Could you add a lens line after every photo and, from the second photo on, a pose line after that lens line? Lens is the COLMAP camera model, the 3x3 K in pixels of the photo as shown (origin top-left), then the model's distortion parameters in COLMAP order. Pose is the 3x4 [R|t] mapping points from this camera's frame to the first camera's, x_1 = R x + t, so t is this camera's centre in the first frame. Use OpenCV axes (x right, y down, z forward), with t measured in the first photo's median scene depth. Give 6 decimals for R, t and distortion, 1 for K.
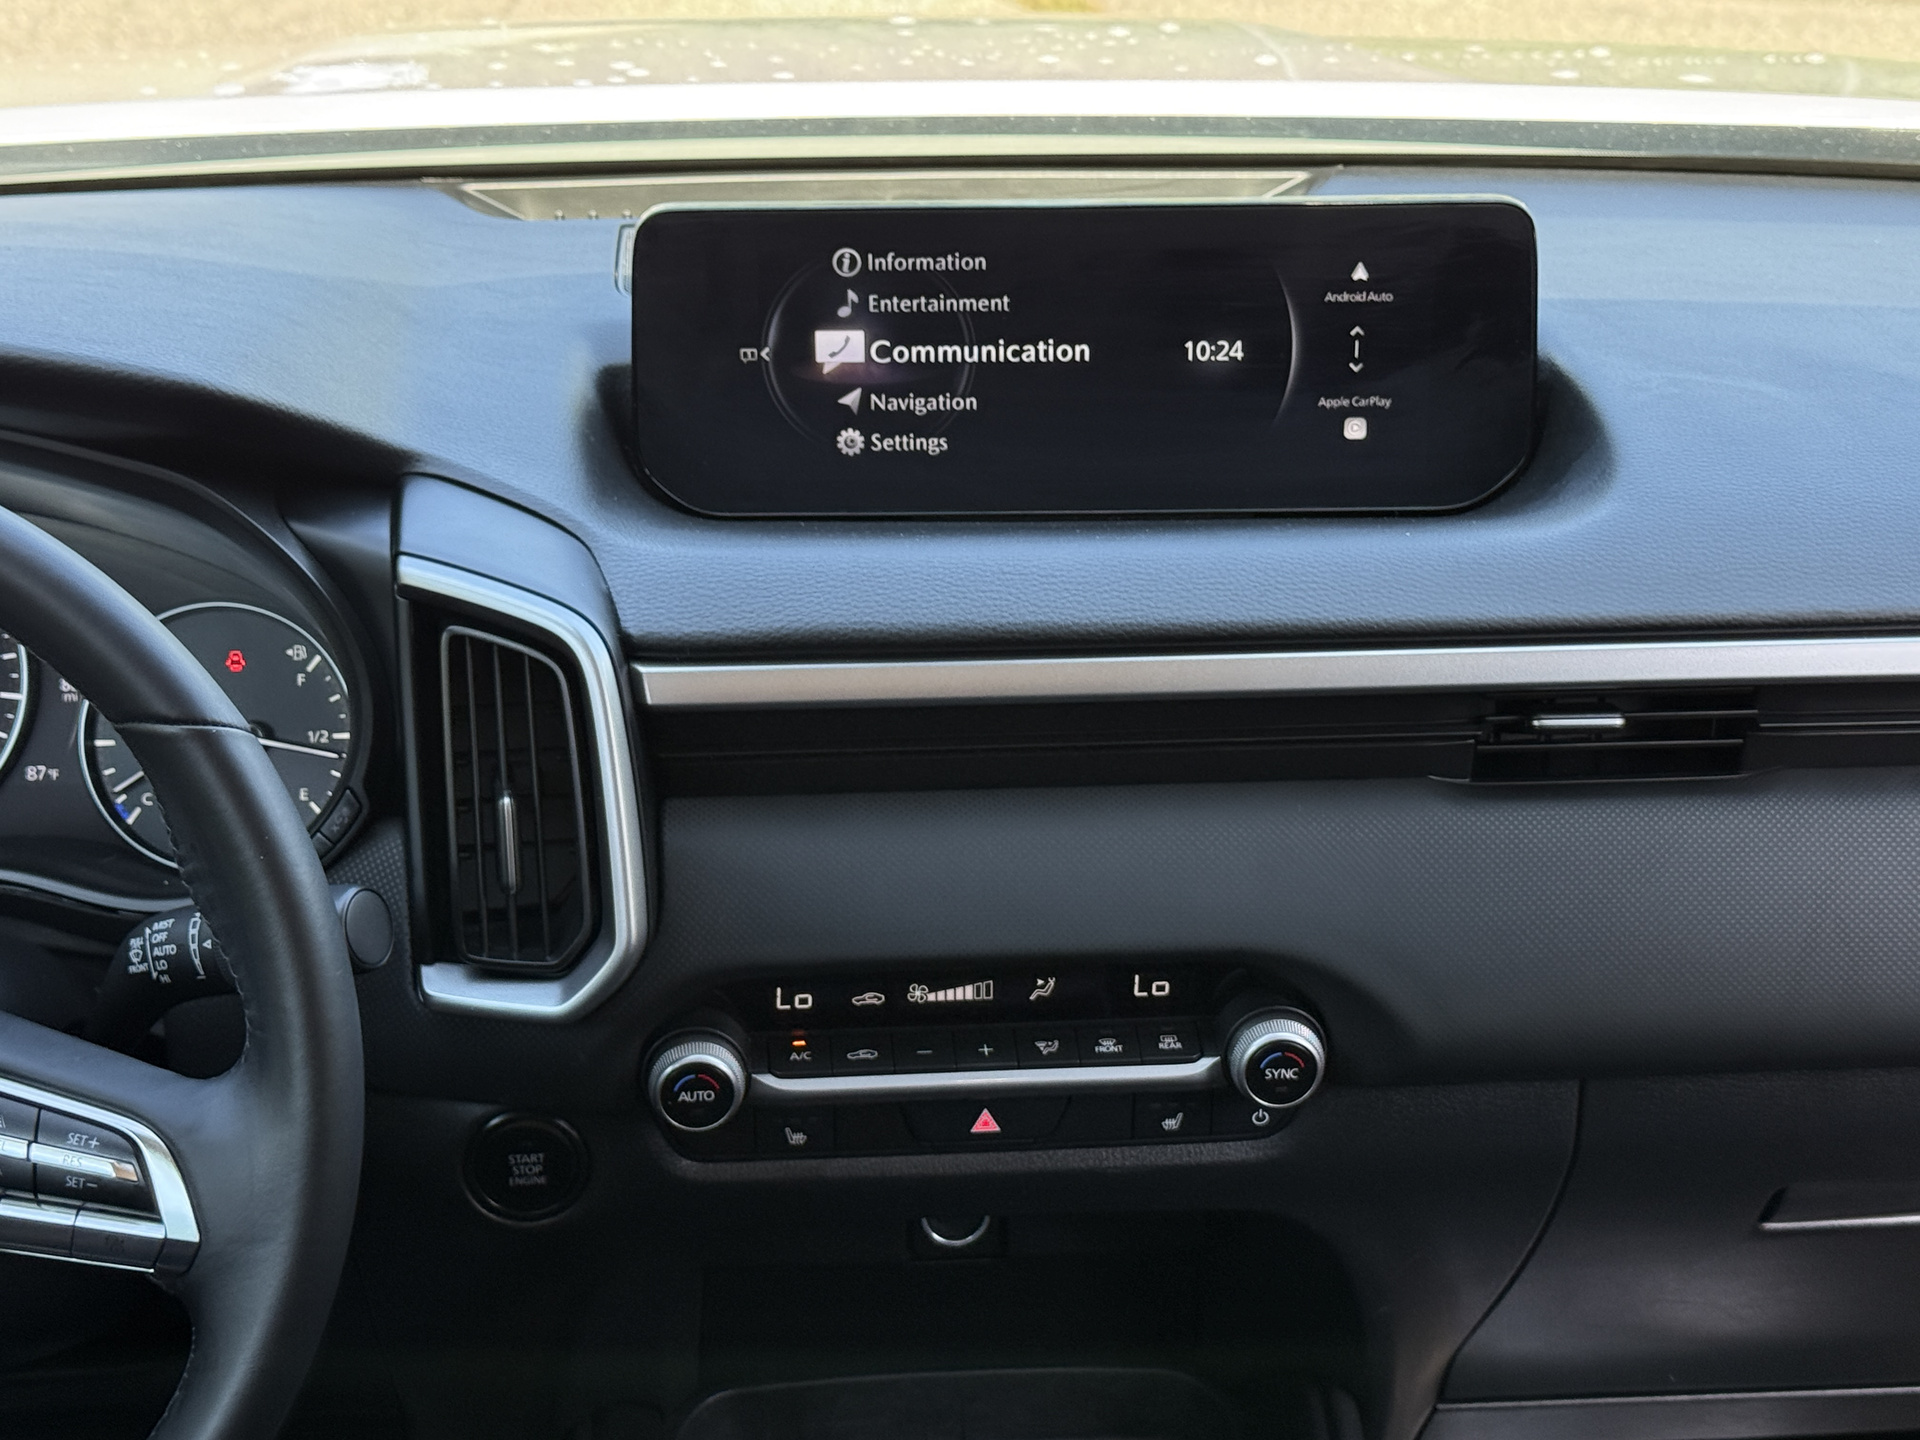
lens RADIAL K [[3269.3, 0, 959.7], [0, 3269.3, 726.5], [0, 0, 1]] dist [0.132469, 0.000000]
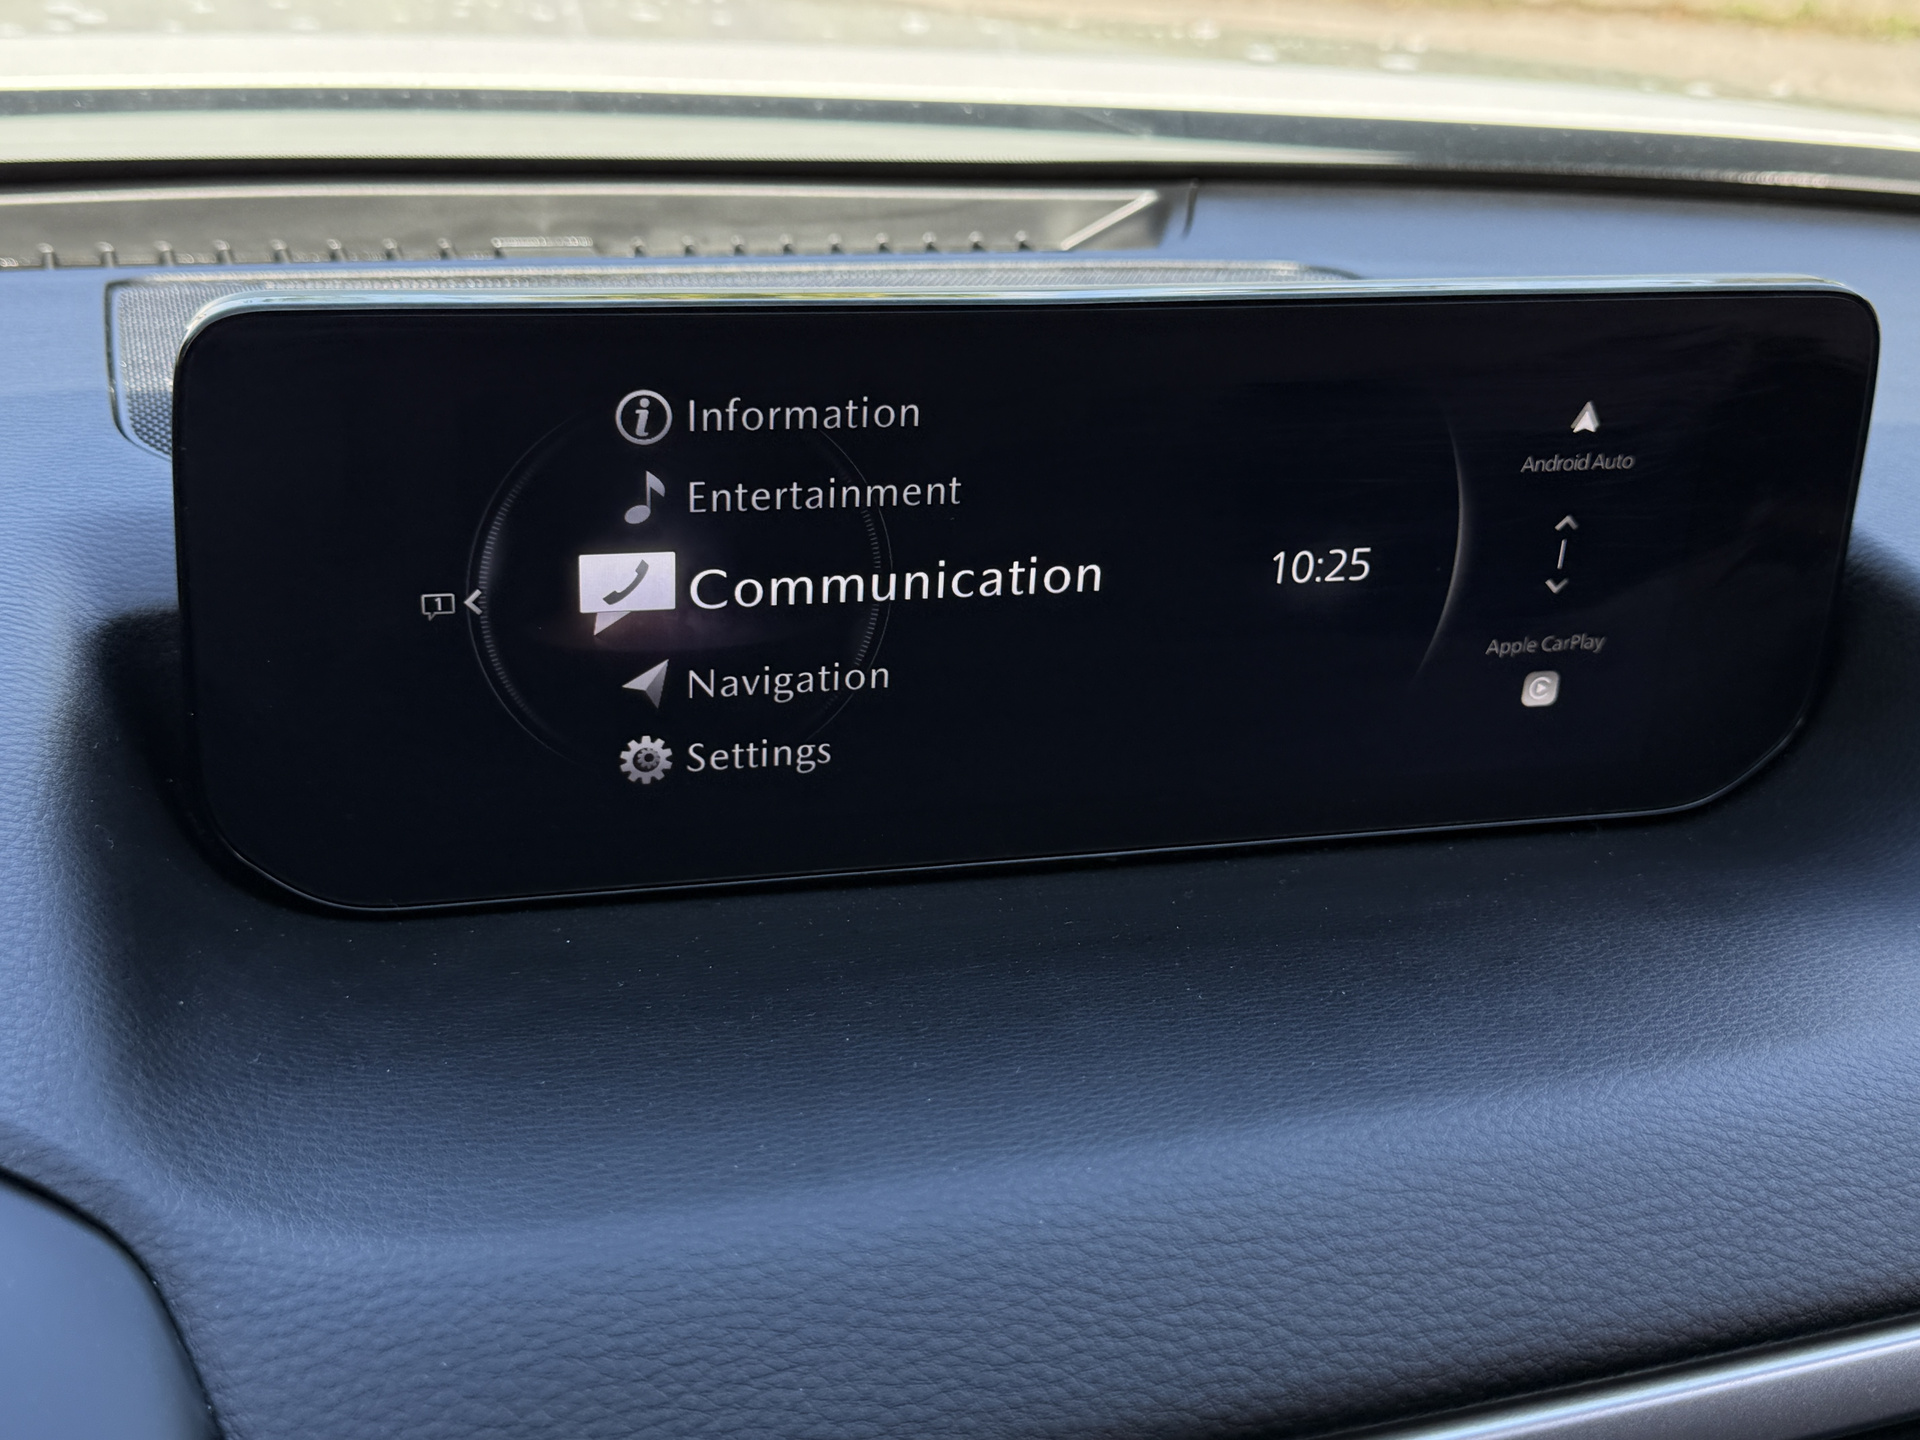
lens RADIAL K [[2329.2, 0, 958.1], [0, 2329.2, 731.7], [0, 0, 1]] dist [0.074635, 0.000000]
pose [[0.965227, -0.051632, 0.256263, -0.087004], [0.029059, 0.995417, 0.091106, -0.134917], [-0.259793, -0.080491, 0.962304, 0.699141]]
